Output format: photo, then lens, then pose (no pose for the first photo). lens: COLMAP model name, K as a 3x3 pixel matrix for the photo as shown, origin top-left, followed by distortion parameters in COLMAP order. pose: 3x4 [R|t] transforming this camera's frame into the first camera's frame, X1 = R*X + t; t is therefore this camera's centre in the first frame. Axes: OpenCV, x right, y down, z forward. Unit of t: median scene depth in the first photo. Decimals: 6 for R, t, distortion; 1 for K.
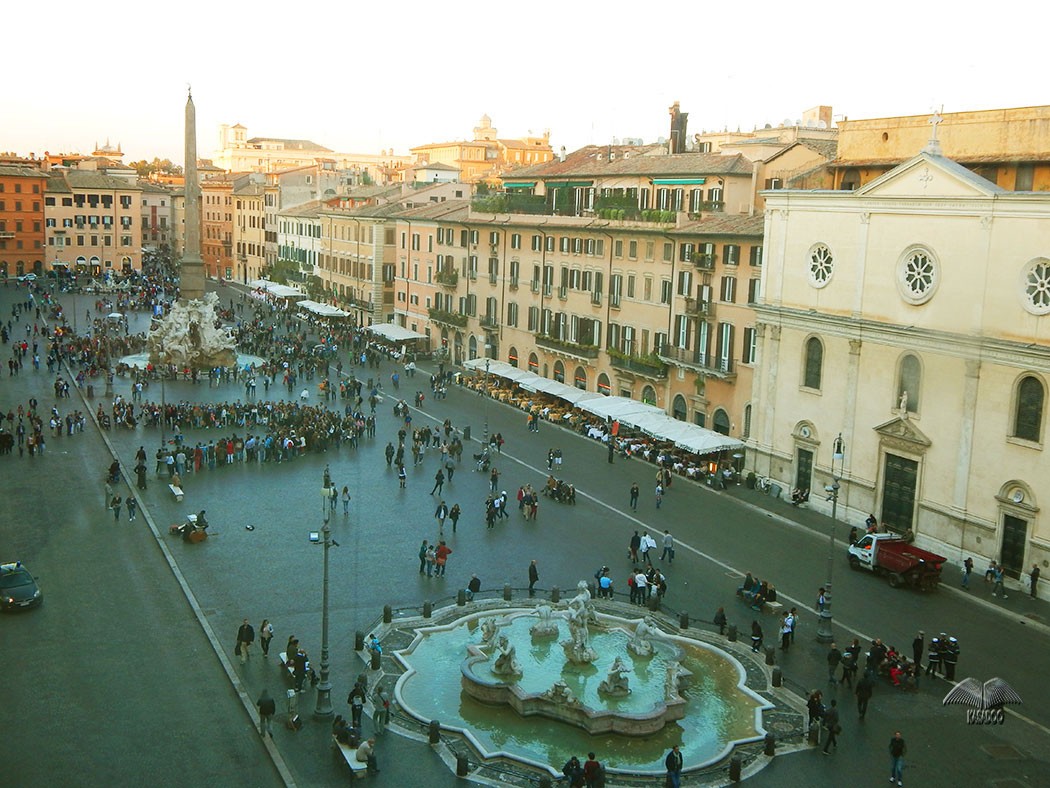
lens RADIAL K [[1175.3, 0, 522.6], [0, 1175.3, 392.1], [0, 0, 1]] dist [0.015944, 0.000000]
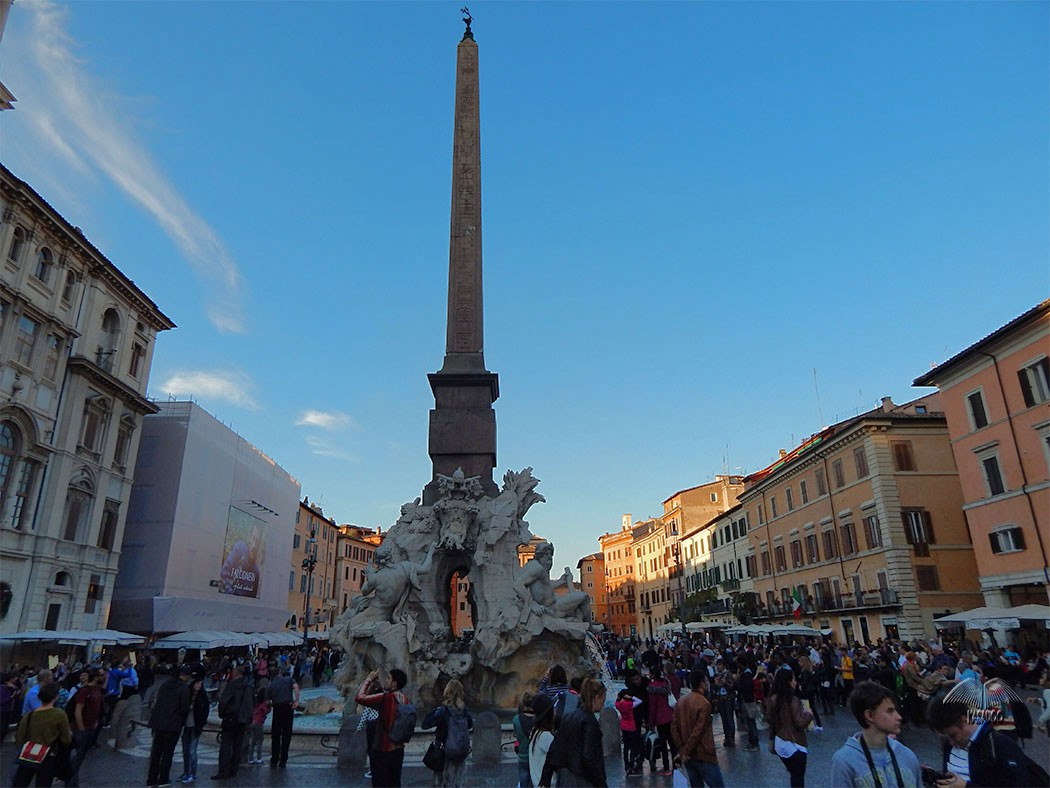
lens RADIAL K [[691.7, 0, 529.1], [0, 691.7, 398.2], [0, 0, 1]] dist [0.012687, -0.000117]
pose [[0.919299, -0.176335, -0.351847, -0.167213], [-0.011283, 0.881833, -0.471427, -0.008411], [0.393399, 0.437352, 0.808678, 0.737268]]
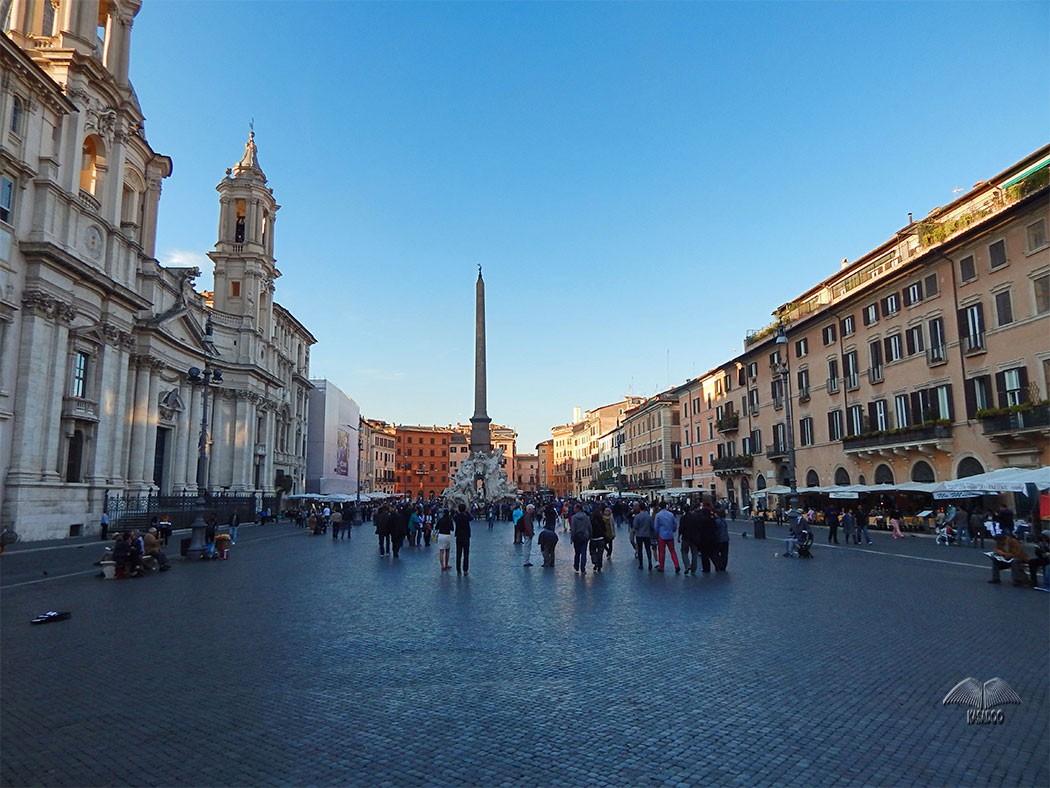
lens RADIAL K [[691.7, 0, 528.8], [0, 691.7, 397.1], [0, 0, 1]] dist [0.012687, -0.000117]
pose [[0.935382, -0.095754, -0.340427, -0.019104], [-0.010857, 0.954416, -0.298284, 0.051236], [0.353471, 0.282705, 0.891704, 0.389386]]
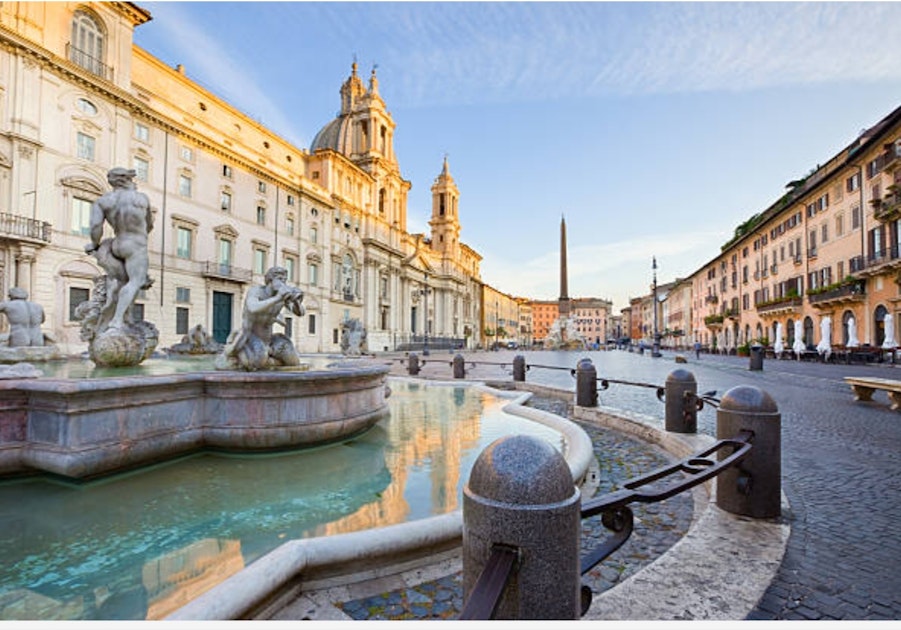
lens RADIAL K [[434.4, 0, 459.4], [0, 434.4, 329.6], [0, 0, 1]] dist [0.000462, 0.001175]
pose [[0.737595, -0.058394, -0.672713, 0.074160], [-0.079578, 0.981794, -0.172477, 0.074060], [0.670537, 0.180752, 0.719520, 0.309707]]
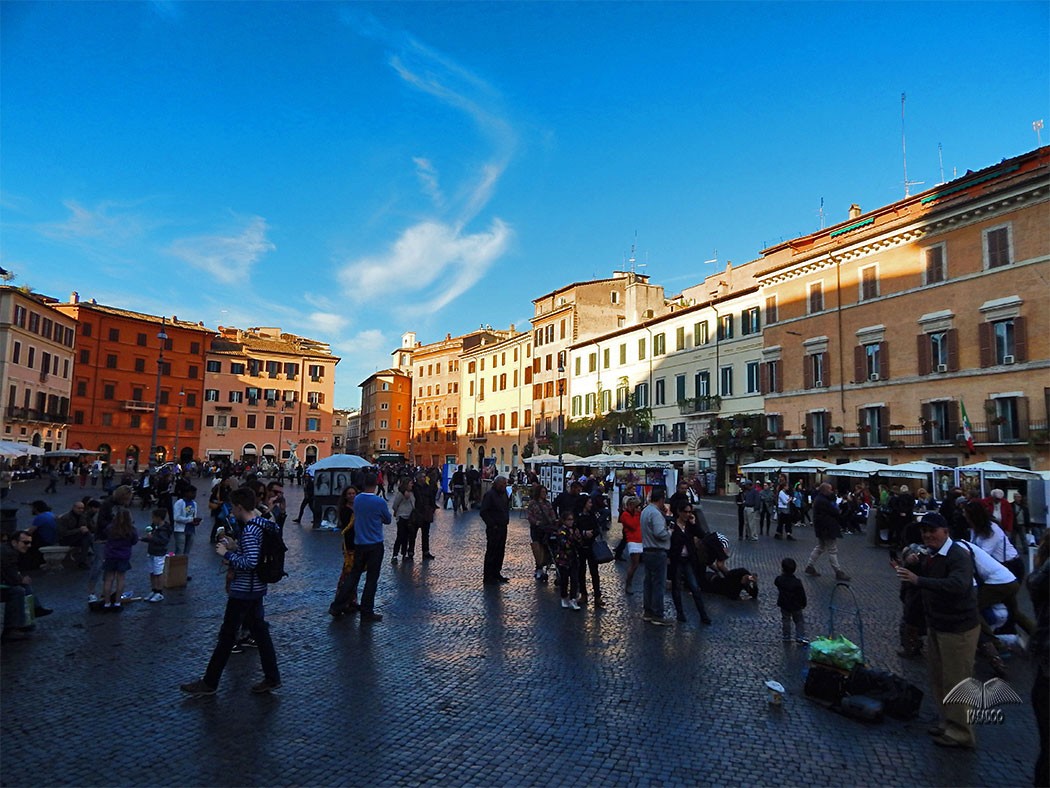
lens RADIAL K [[691.7, 0, 524.5], [0, 691.7, 393.7], [0, 0, 1]] dist [0.012687, -0.000117]
pose [[0.999801, -0.017424, 0.009699, -0.340749], [0.019376, 0.963828, -0.265819, -0.045181], [-0.004716, 0.265954, 0.963974, 0.942681]]
